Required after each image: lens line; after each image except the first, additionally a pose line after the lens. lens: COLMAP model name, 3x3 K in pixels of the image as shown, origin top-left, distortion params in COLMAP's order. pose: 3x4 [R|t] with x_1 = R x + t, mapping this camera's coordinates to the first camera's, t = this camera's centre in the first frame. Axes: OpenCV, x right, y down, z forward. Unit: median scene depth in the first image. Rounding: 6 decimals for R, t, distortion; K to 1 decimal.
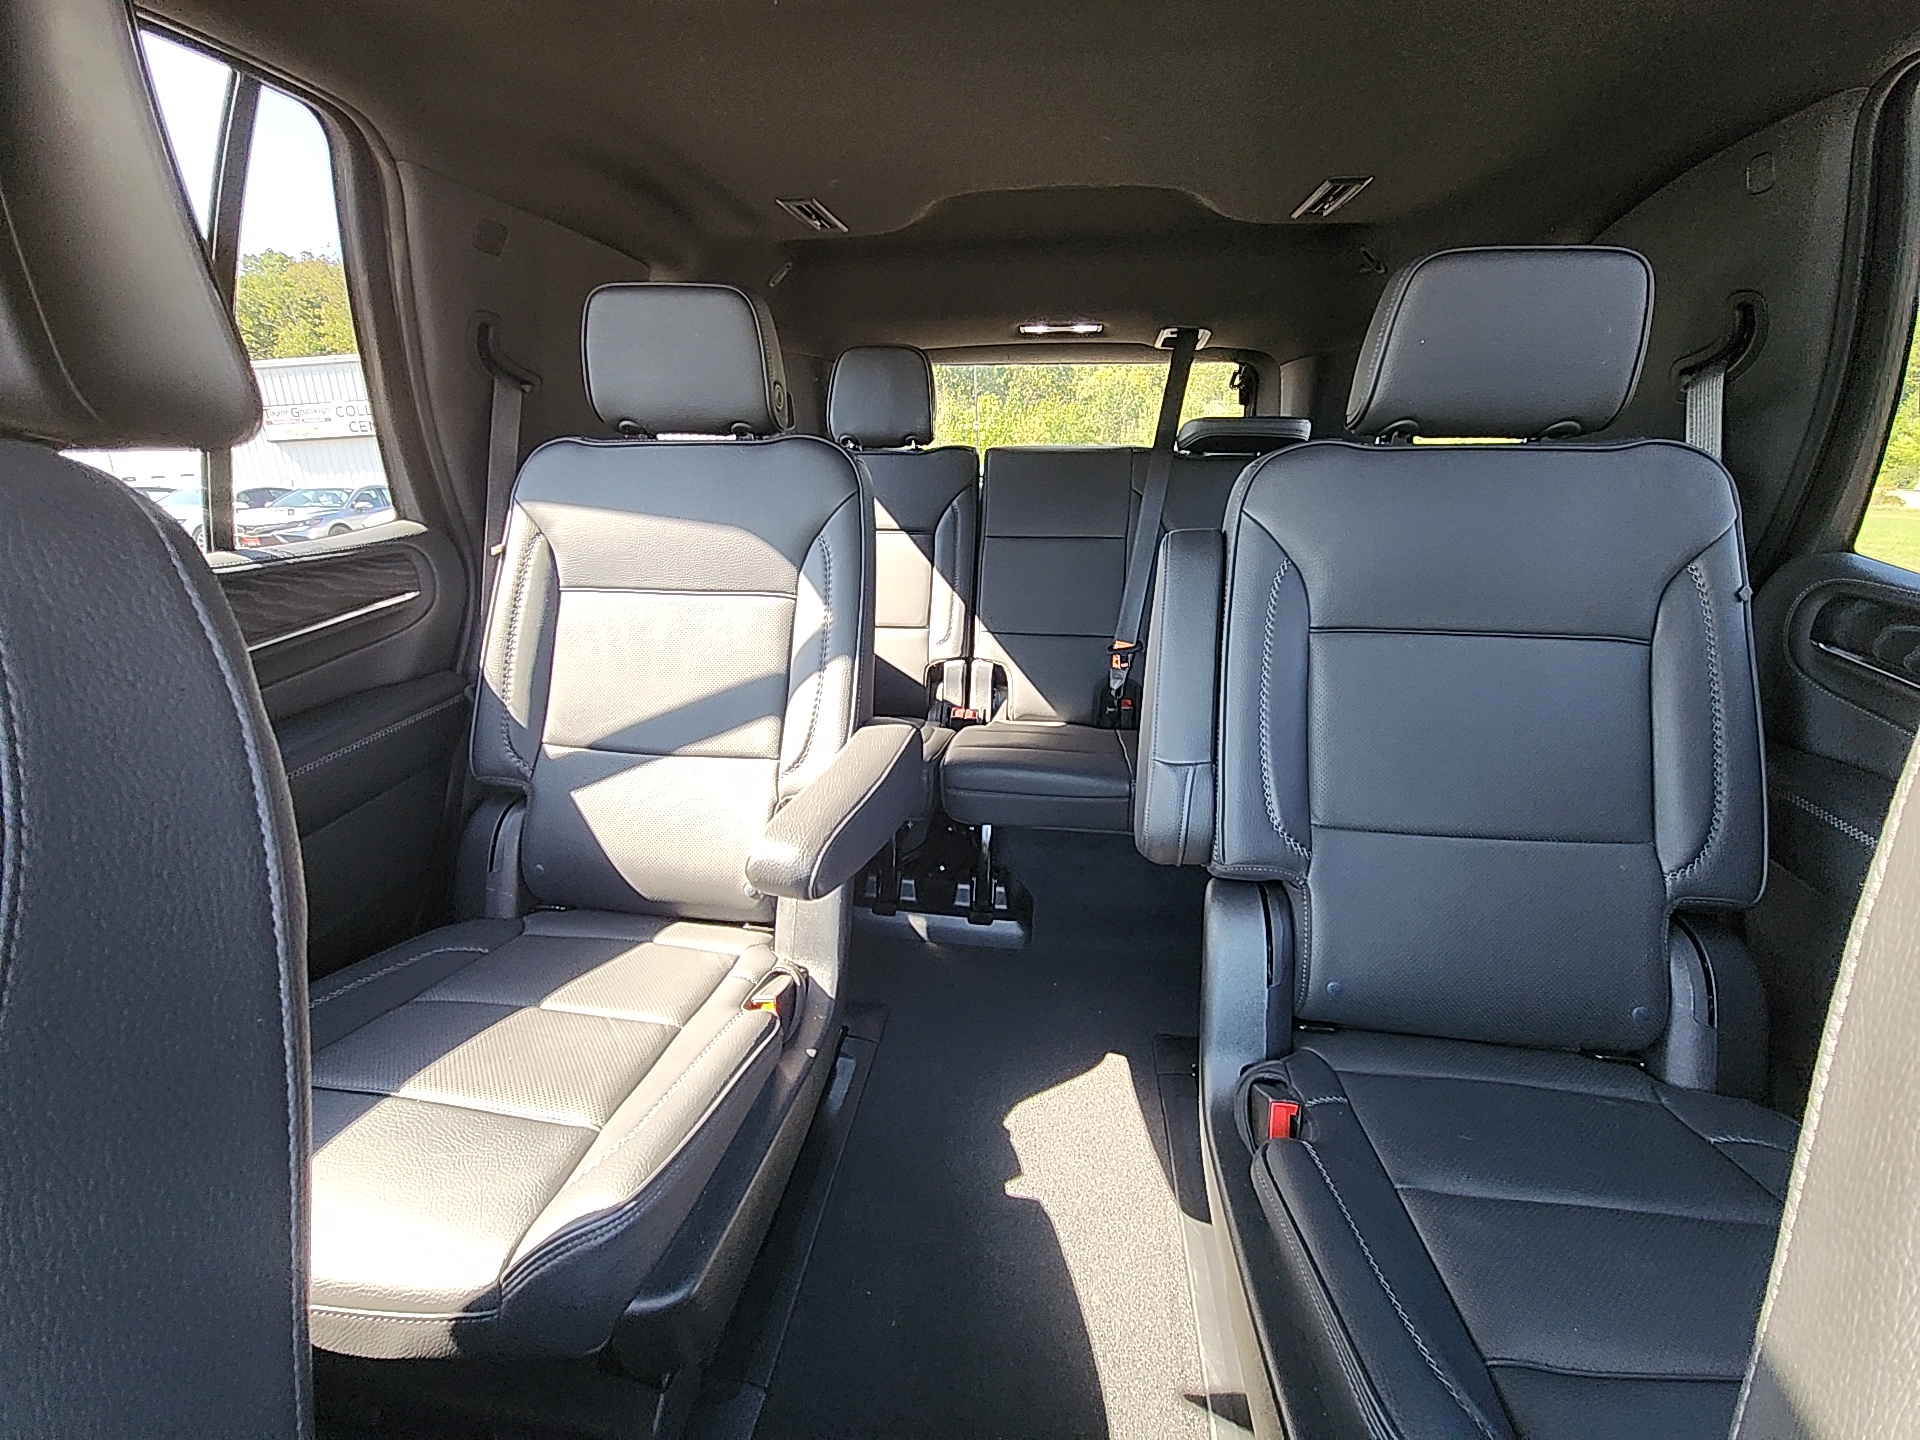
lens RADIAL K [[775.4, 0, 958.7], [0, 775.4, 697.9], [0, 0, 1]] dist [0.021336, -0.017592]
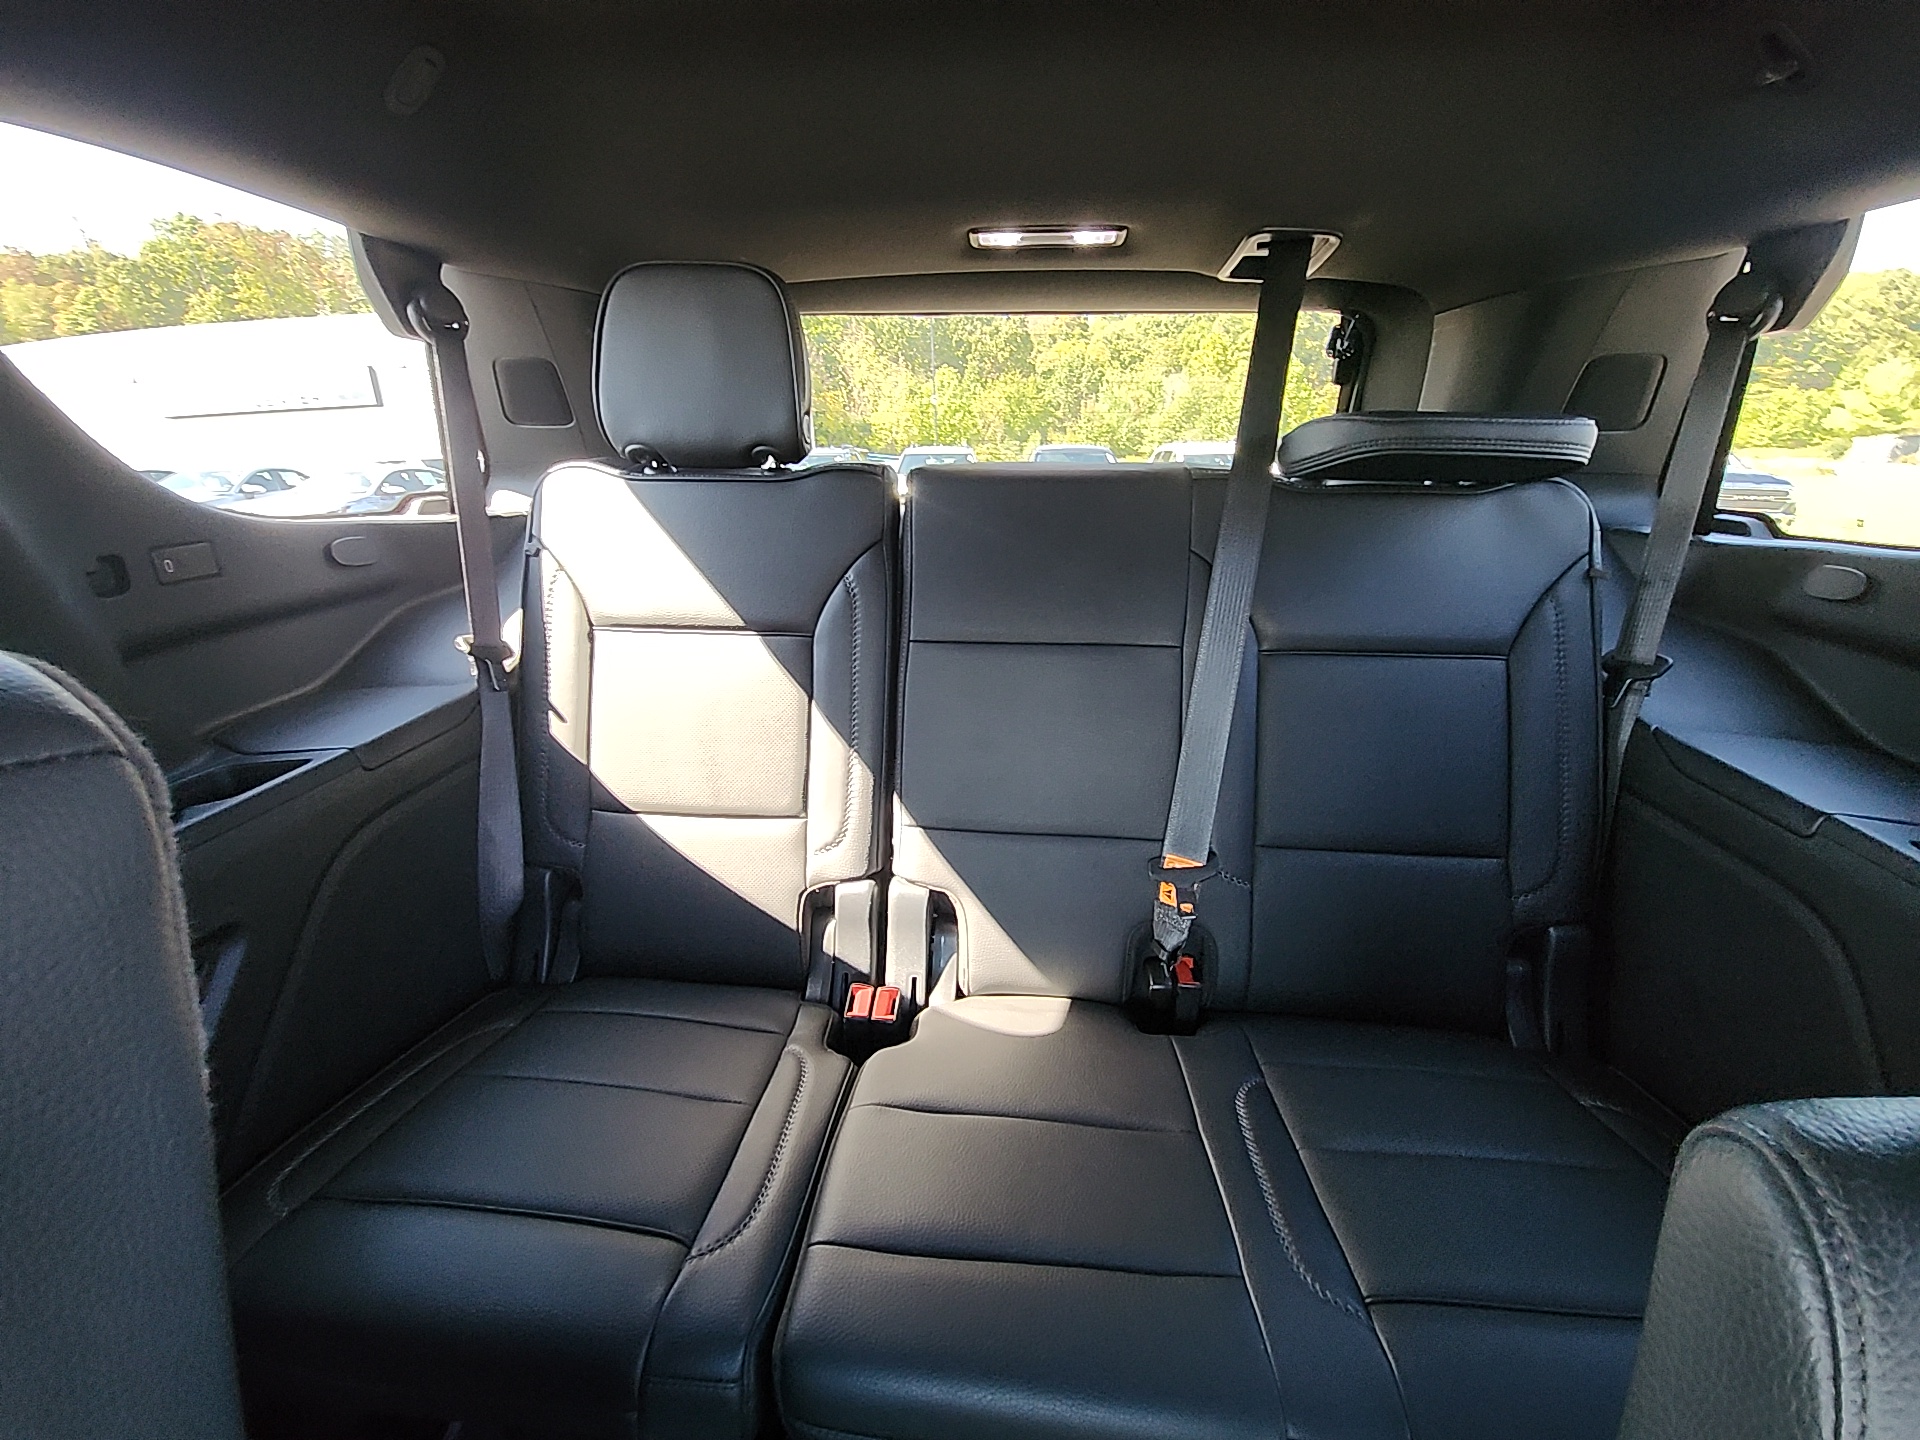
lens RADIAL K [[779.4, 0, 957.5], [0, 779.4, 701.0], [0, 0, 1]] dist [0.020147, -0.010036]
pose [[0.998823, -0.018991, 0.044622, 0.042215], [0.017611, 0.999360, 0.031135, -0.184183], [-0.045185, -0.030313, 0.998519, 0.475643]]
